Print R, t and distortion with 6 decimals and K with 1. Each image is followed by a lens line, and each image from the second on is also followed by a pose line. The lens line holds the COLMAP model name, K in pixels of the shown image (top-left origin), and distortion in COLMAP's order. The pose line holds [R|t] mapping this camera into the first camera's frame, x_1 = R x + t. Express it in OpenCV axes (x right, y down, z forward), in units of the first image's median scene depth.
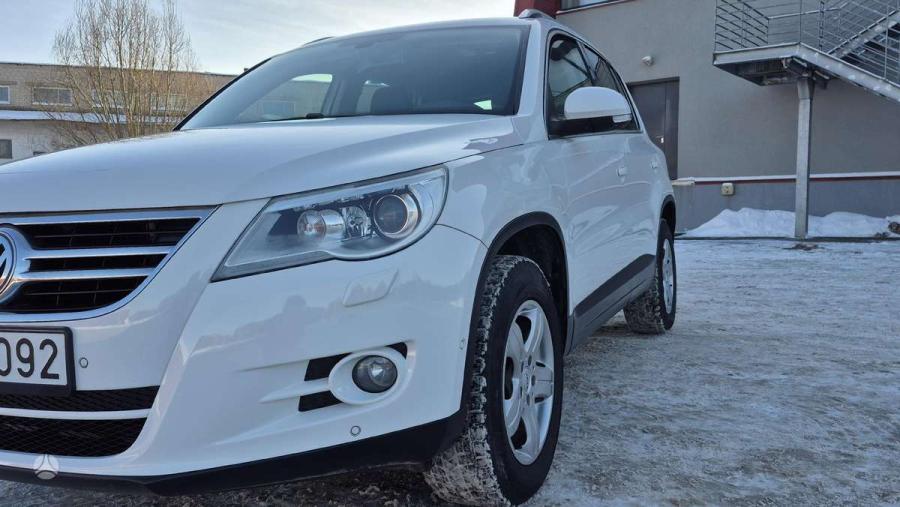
lens RADIAL K [[735.8, 0, 460.3], [0, 735.8, 252.1], [0, 0, 1]] dist [0.158899, -0.248063]
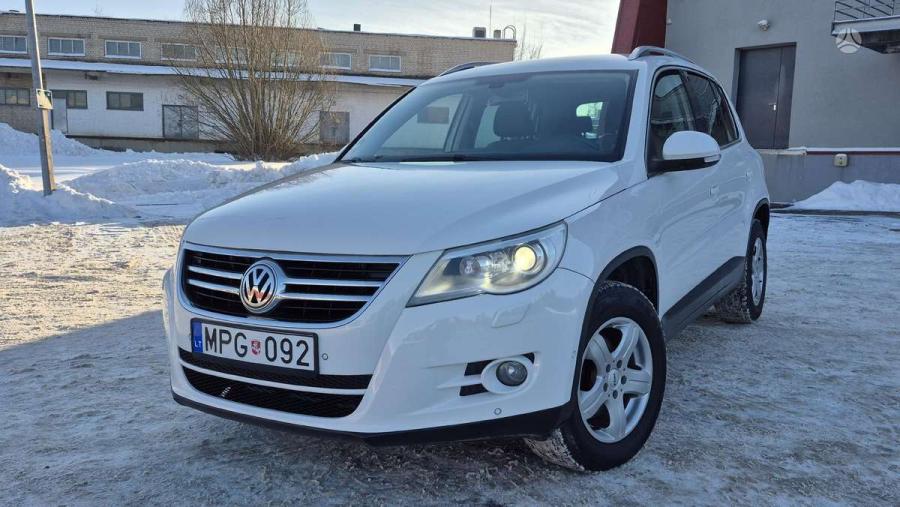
lens RADIAL K [[714.9, 0, 458.3], [0, 714.9, 261.5], [0, 0, 1]] dist [0.184246, -0.263814]
pose [[0.990237, 0.038218, -0.134052, -0.026045], [-0.028184, 0.996712, 0.075967, -0.099911], [0.136515, -0.071448, 0.988058, -0.239358]]
